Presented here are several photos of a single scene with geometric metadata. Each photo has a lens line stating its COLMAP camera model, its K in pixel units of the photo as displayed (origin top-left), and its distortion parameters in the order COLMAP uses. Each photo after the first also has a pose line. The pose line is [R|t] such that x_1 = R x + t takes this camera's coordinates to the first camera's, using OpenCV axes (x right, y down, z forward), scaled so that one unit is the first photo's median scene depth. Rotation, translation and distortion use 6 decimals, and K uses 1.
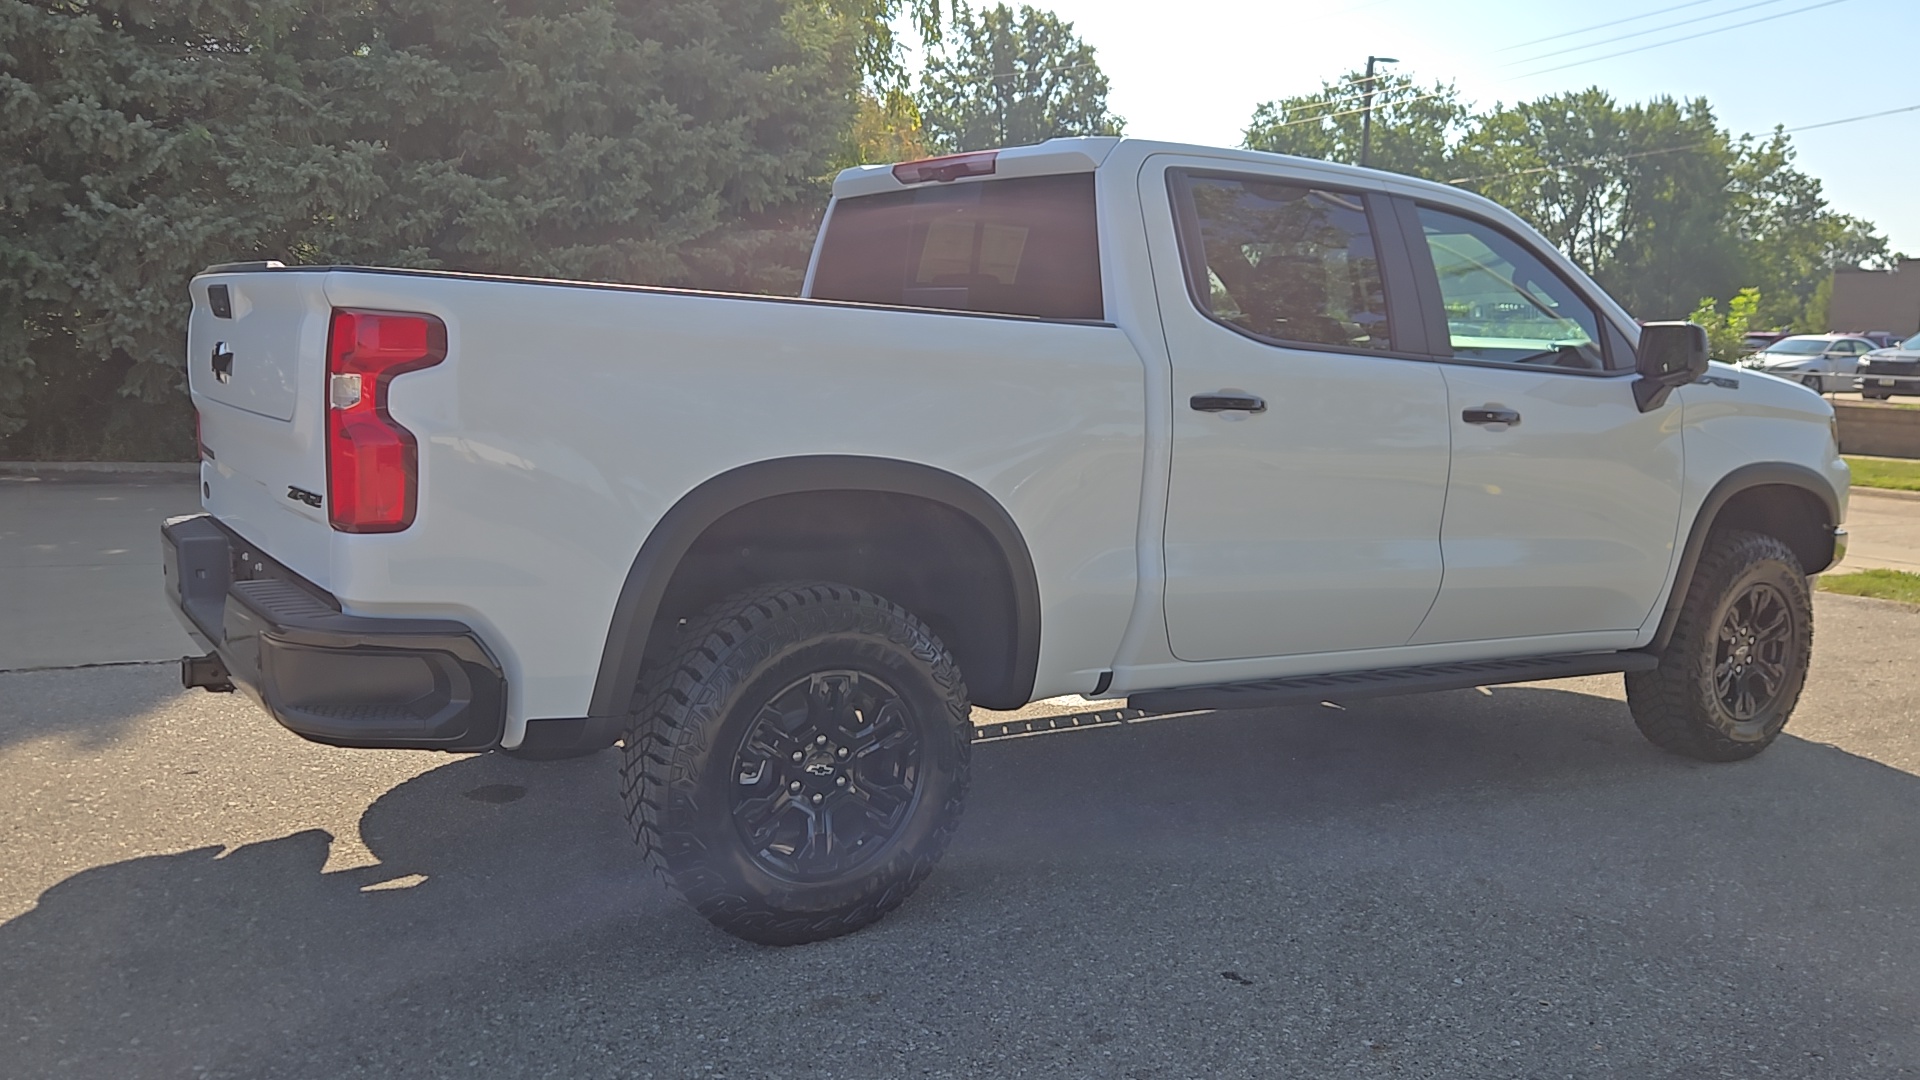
lens RADIAL K [[1607.7, 0, 950.8], [0, 1607.7, 538.5], [0, 0, 1]] dist [0.013611, -0.016026]
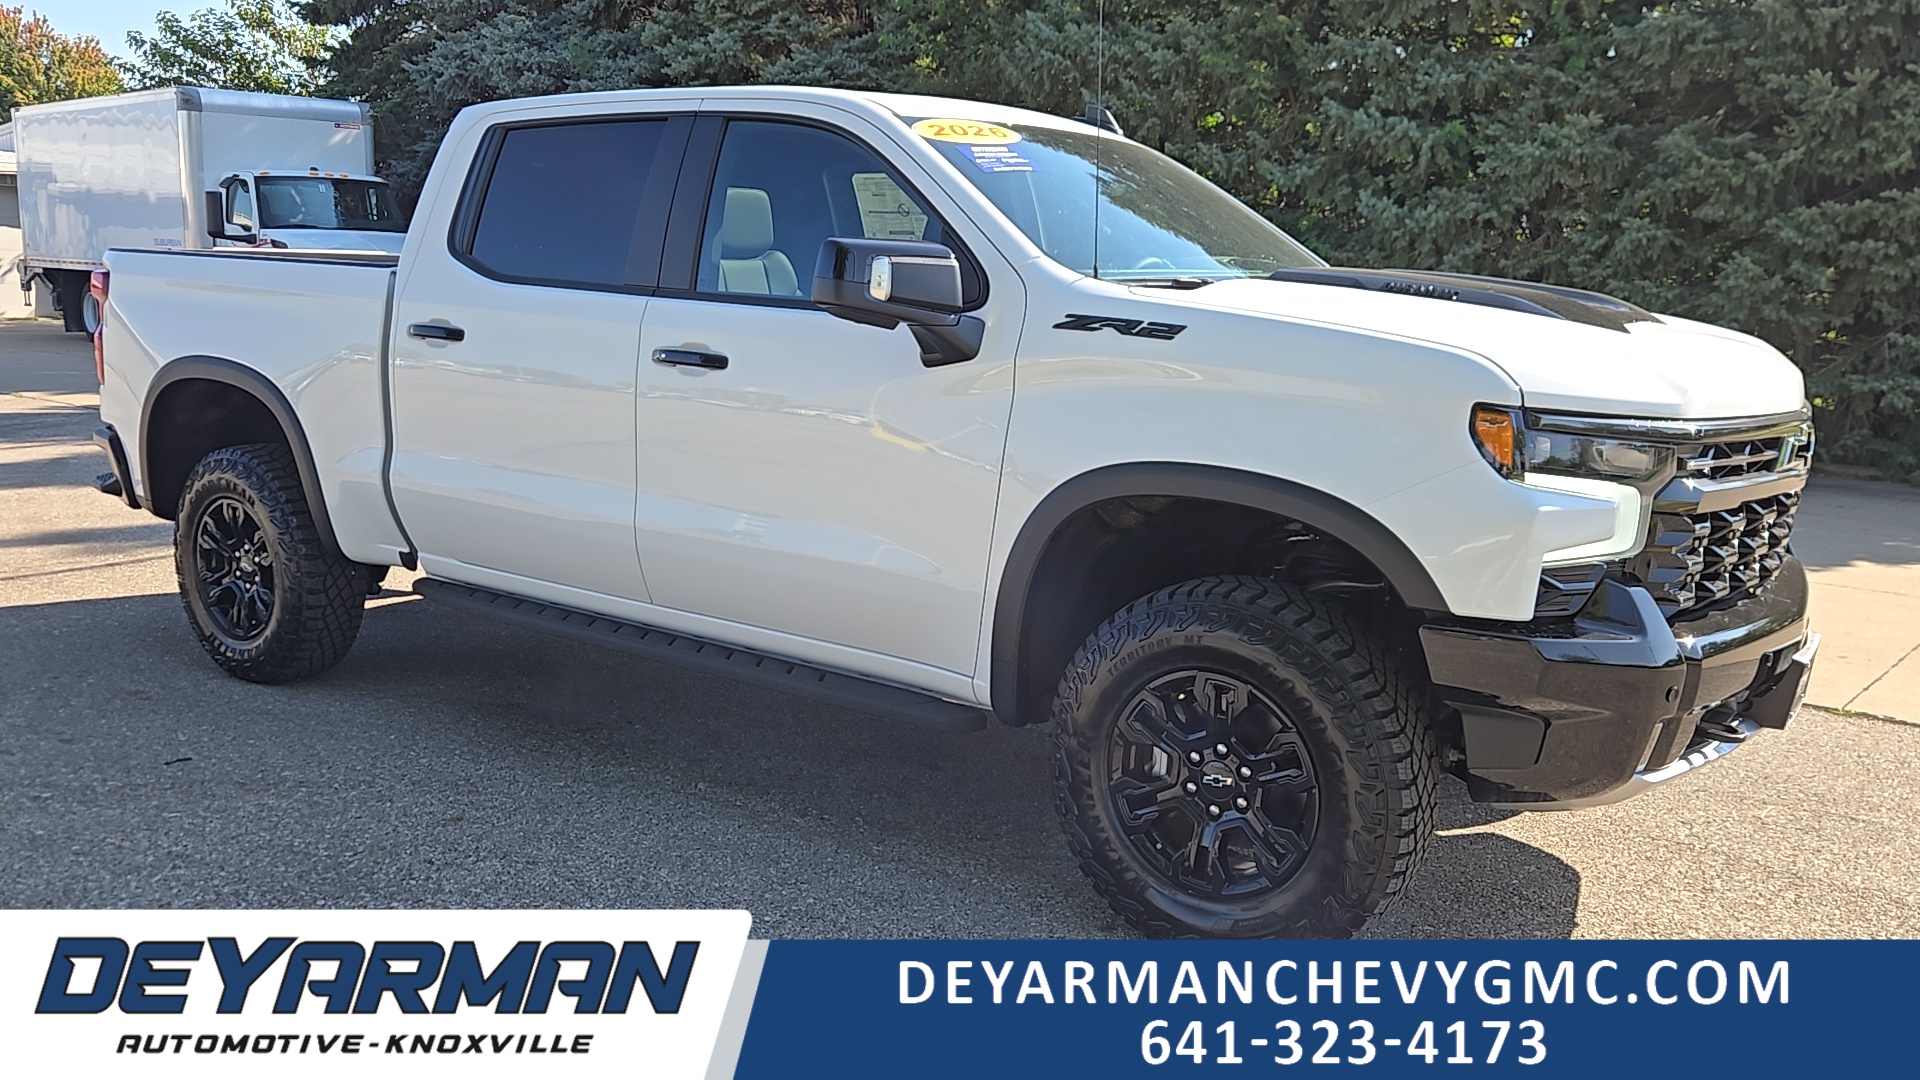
lens RADIAL K [[1607.7, 0, 959.1], [0, 1607.7, 539.3], [0, 0, 1]] dist [0.013611, -0.016026]
pose [[0.345271, 0.121359, -0.930624, 0.402471], [-0.119858, 0.989186, 0.084528, -0.023178], [0.930818, 0.082358, 0.356083, 0.276998]]
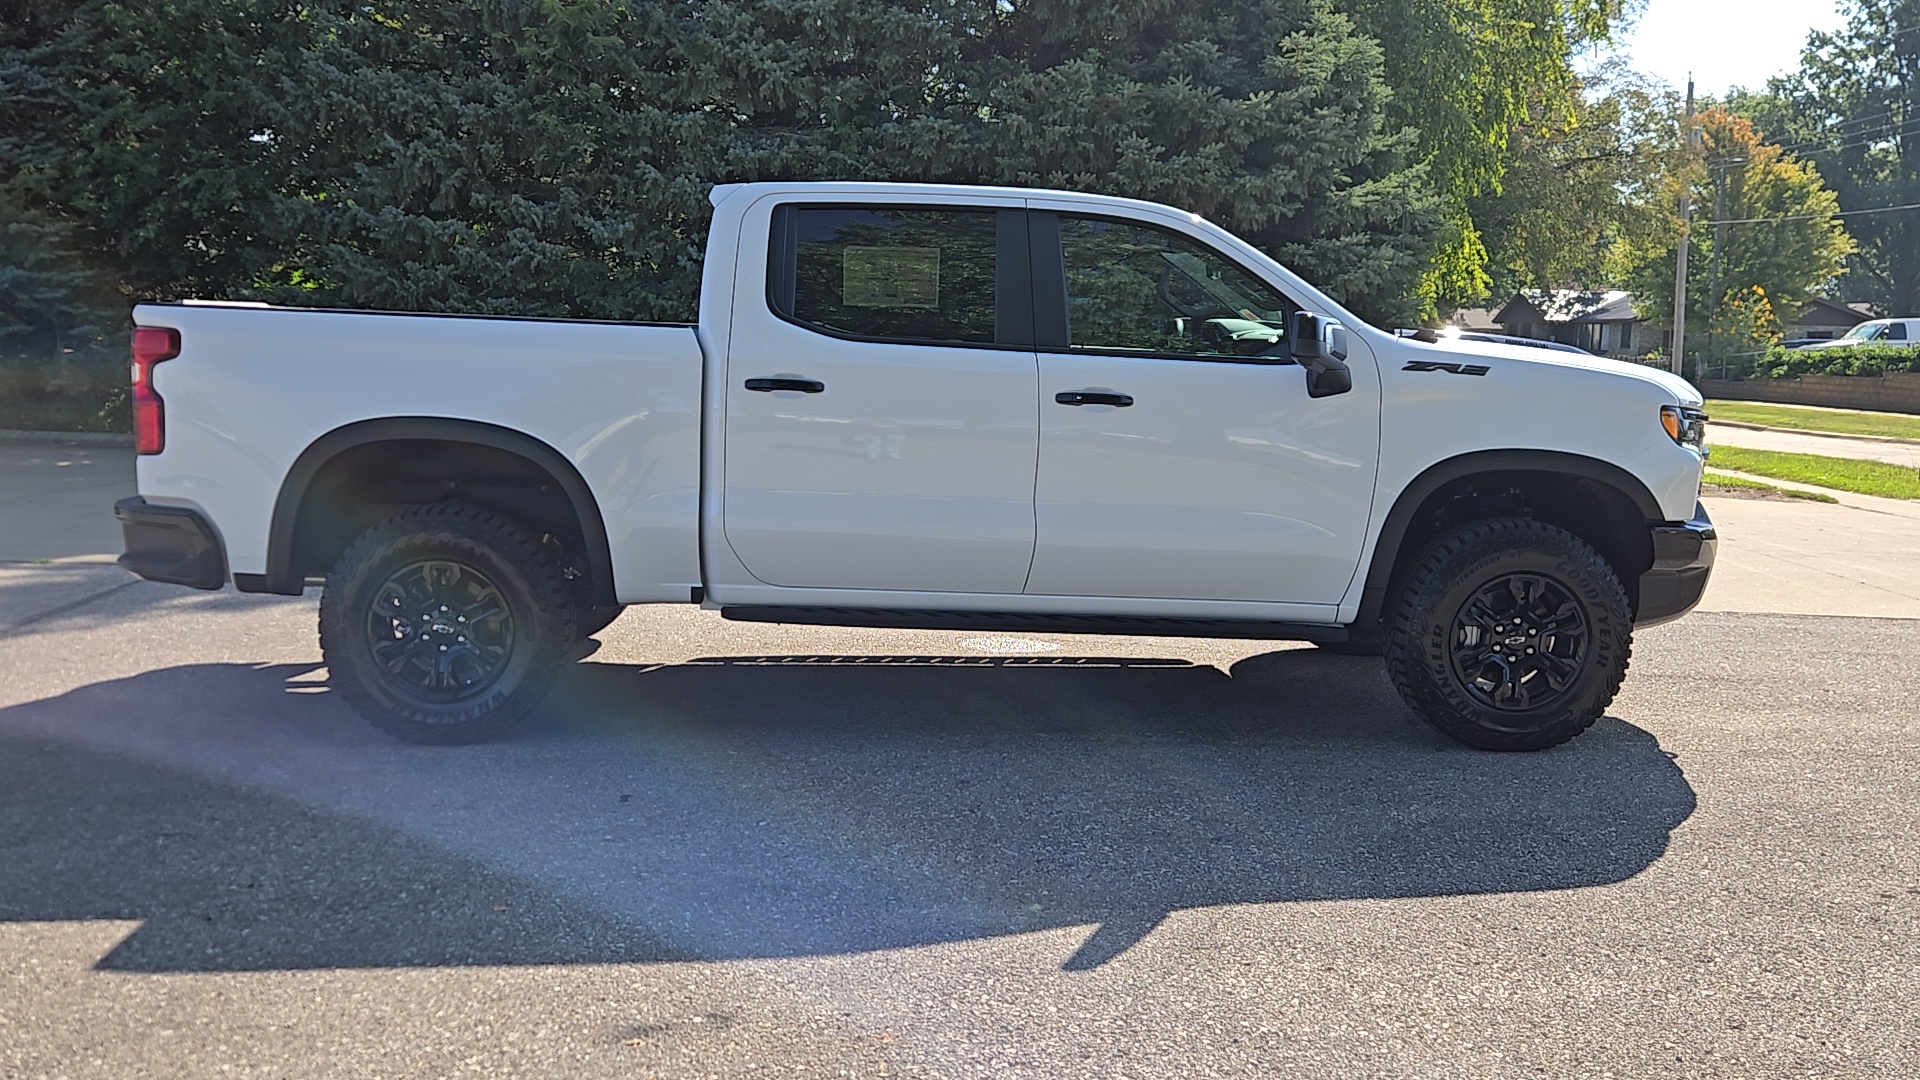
lens RADIAL K [[1607.7, 0, 952.1], [0, 1607.7, 542.6], [0, 0, 1]] dist [0.013611, -0.016026]
pose [[0.858785, 0.043808, -0.510460, 0.279064], [-0.048556, 0.998812, 0.004031, 0.009028], [0.510030, 0.021324, 0.859892, -0.011491]]
